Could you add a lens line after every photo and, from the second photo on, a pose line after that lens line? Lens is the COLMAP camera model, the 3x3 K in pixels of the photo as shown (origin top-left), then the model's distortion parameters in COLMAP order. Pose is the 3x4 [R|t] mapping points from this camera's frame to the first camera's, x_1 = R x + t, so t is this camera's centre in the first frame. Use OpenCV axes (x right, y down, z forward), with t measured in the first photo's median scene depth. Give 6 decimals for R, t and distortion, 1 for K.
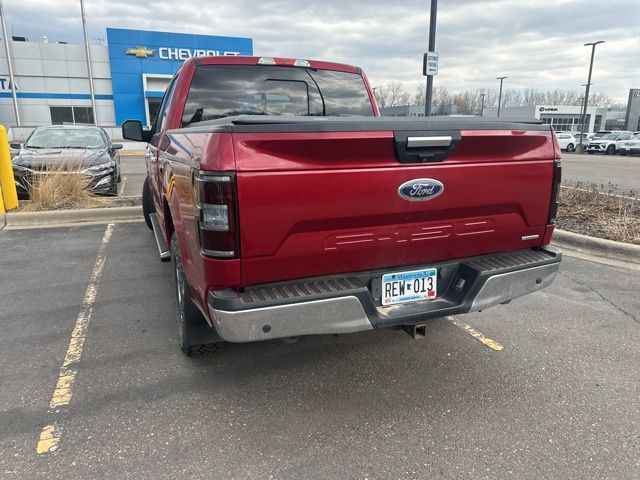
lens RADIAL K [[457.3, 0, 323.1], [0, 457.3, 241.0], [0, 0, 1]] dist [0.038138, -0.042931]
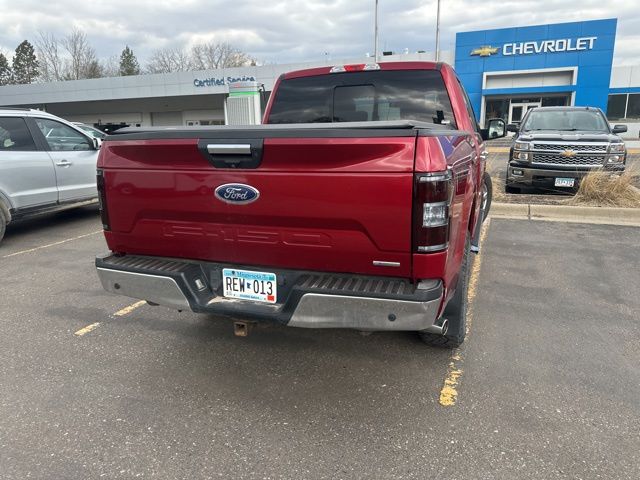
lens RADIAL K [[457.4, 0, 321.5], [0, 457.4, 233.3], [0, 0, 1]] dist [0.035474, -0.037687]
pose [[0.731038, 0.139649, -0.667893, 0.977137], [-0.145182, 0.988253, 0.047724, -0.091466], [0.666712, 0.062078, 0.742726, 0.316523]]
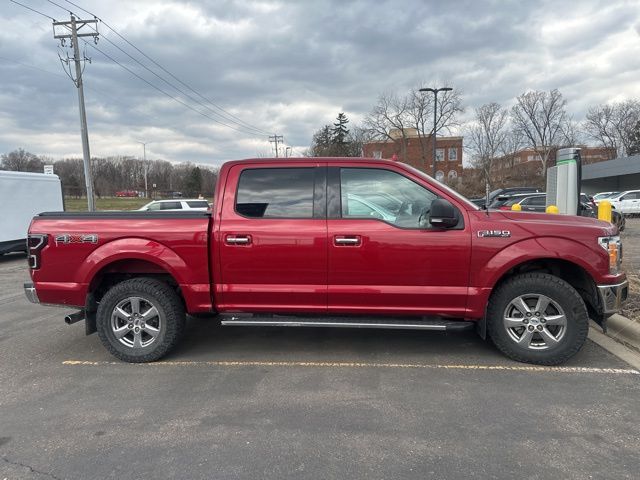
lens RADIAL K [[457.4, 0, 321.5], [0, 457.4, 233.3], [0, 0, 1]] dist [0.035474, -0.037687]
pose [[-0.470297, 0.063919, -0.880191, 1.714723], [-0.192080, 0.966049, 0.172784, -0.786299], [0.861351, 0.250327, -0.442052, 3.065026]]
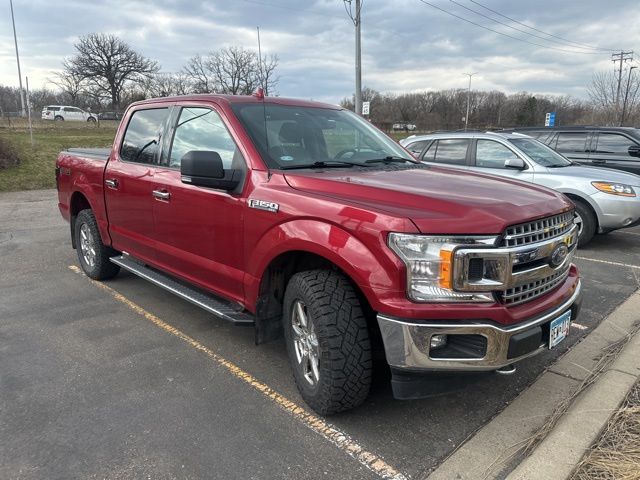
lens RADIAL K [[457.2, 0, 320.8], [0, 457.2, 220.5], [0, 0, 1]] dist [0.004534, -0.002816]
pose [[-0.927087, 0.061048, -0.369842, 0.149125], [-0.093600, 0.917693, 0.386107, -1.064856], [0.362972, 0.392572, -0.845067, 3.977372]]
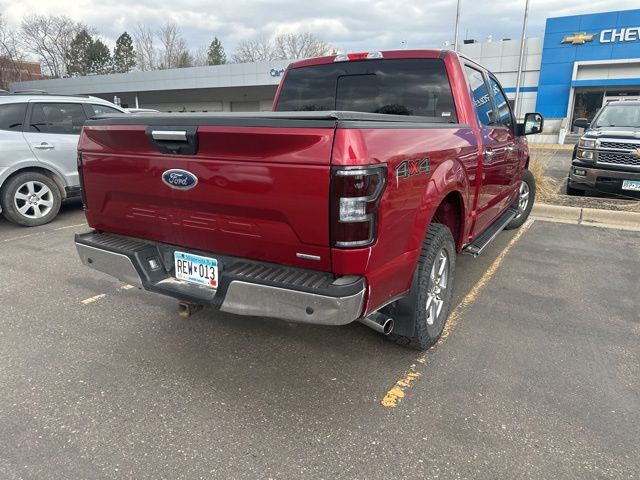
lens RADIAL K [[457.6, 0, 316.2], [0, 457.6, 242.9], [0, 0, 1]] dist [0.010553, -0.004281]
pose [[0.597753, 0.209376, -0.773856, 1.166571], [-0.193142, 0.974471, 0.114464, -0.138279], [0.778067, 0.081043, 0.622932, 0.529612]]
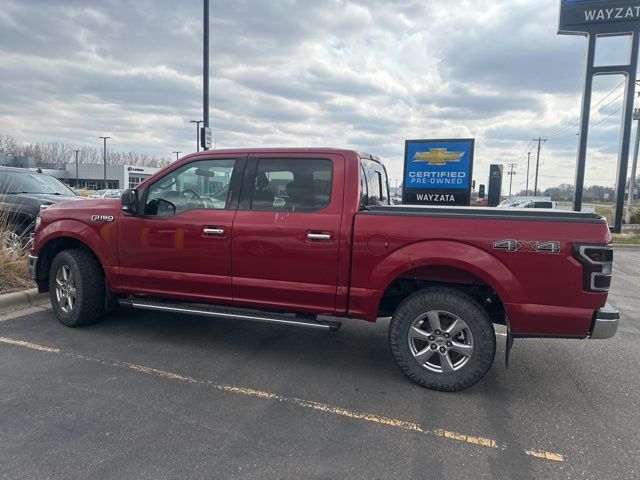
lens RADIAL K [[449.3, 0, 312.3], [0, 449.3, 232.9], [0, 0, 1]] dist [0.039214, -0.051334]
pose [[0.653259, -0.042536, 0.755939, -1.869725], [0.142890, 0.987405, -0.067922, -0.189100], [-0.743529, 0.152387, 0.651109, 0.539767]]
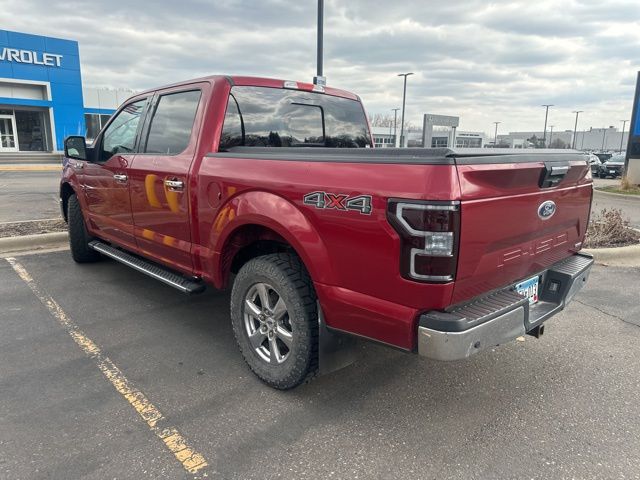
lens RADIAL K [[453.9, 0, 321.9], [0, 453.9, 243.2], [0, 0, 1]] dist [0.041077, -0.038653]
pose [[0.932987, -0.059738, 0.354917, -0.683074], [0.068244, 0.997603, -0.011484, -0.048408], [-0.353380, 0.034935, 0.934827, 0.095137]]
